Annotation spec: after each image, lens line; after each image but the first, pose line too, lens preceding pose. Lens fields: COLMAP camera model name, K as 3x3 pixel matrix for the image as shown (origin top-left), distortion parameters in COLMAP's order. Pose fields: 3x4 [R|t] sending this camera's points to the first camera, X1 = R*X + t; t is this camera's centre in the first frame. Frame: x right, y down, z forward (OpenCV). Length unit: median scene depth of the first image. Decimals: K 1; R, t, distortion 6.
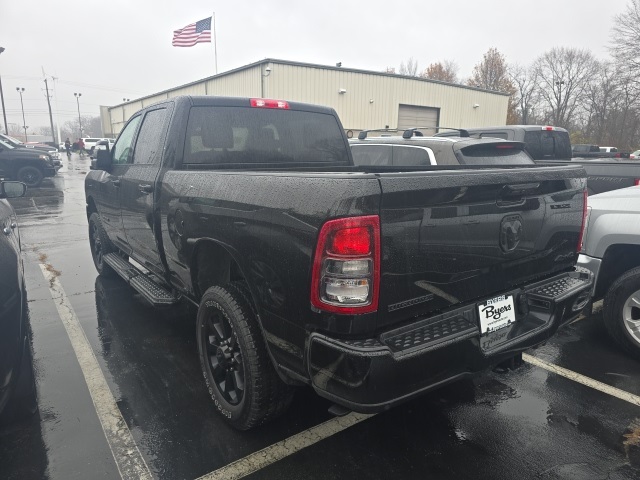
lens RADIAL K [[417.5, 0, 320.0], [0, 417.5, 240.0], [0, 0, 1]] dist [0.018750, -0.000165]
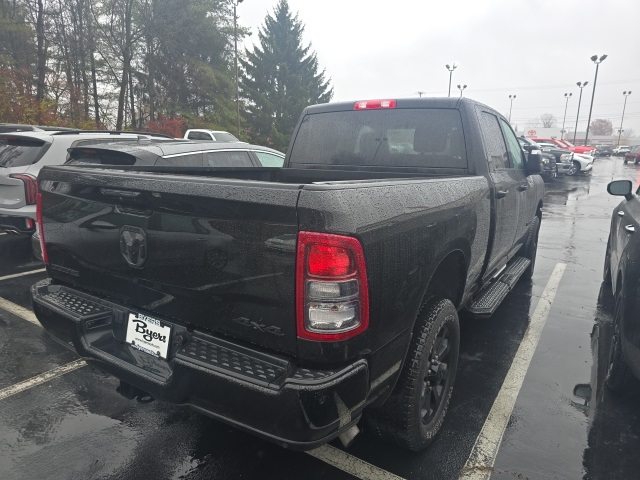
lens RADIAL K [[443.5, 0, 320.0], [0, 443.5, 240.0], [0, 0, 1]] dist [-0.005024, 0.000536]
pose [[0.370691, 0.185579, -0.910027, 0.819674], [-0.205659, 0.971911, 0.114426, -0.121298], [0.905700, 0.144739, 0.398444, 0.550454]]
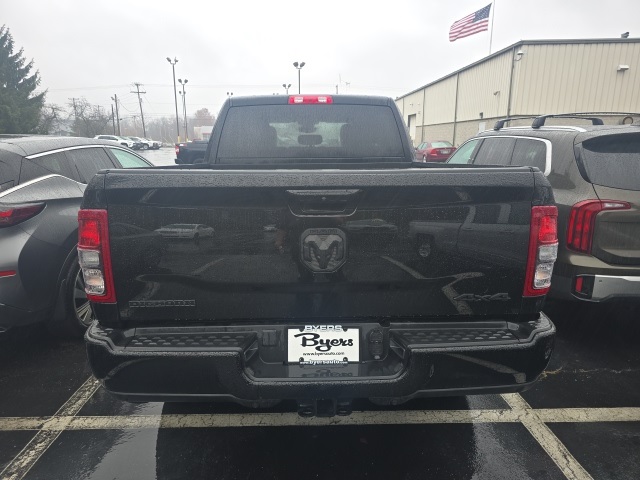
lens RADIAL K [[421.9, 0, 324.8], [0, 421.9, 232.1], [0, 0, 1]] dist [0.008465, -0.000932]
pose [[0.837476, 0.105554, -0.536183, 0.502348], [-0.107183, 0.993838, 0.028237, -0.040609], [0.535859, 0.033822, 0.843629, 0.174788]]
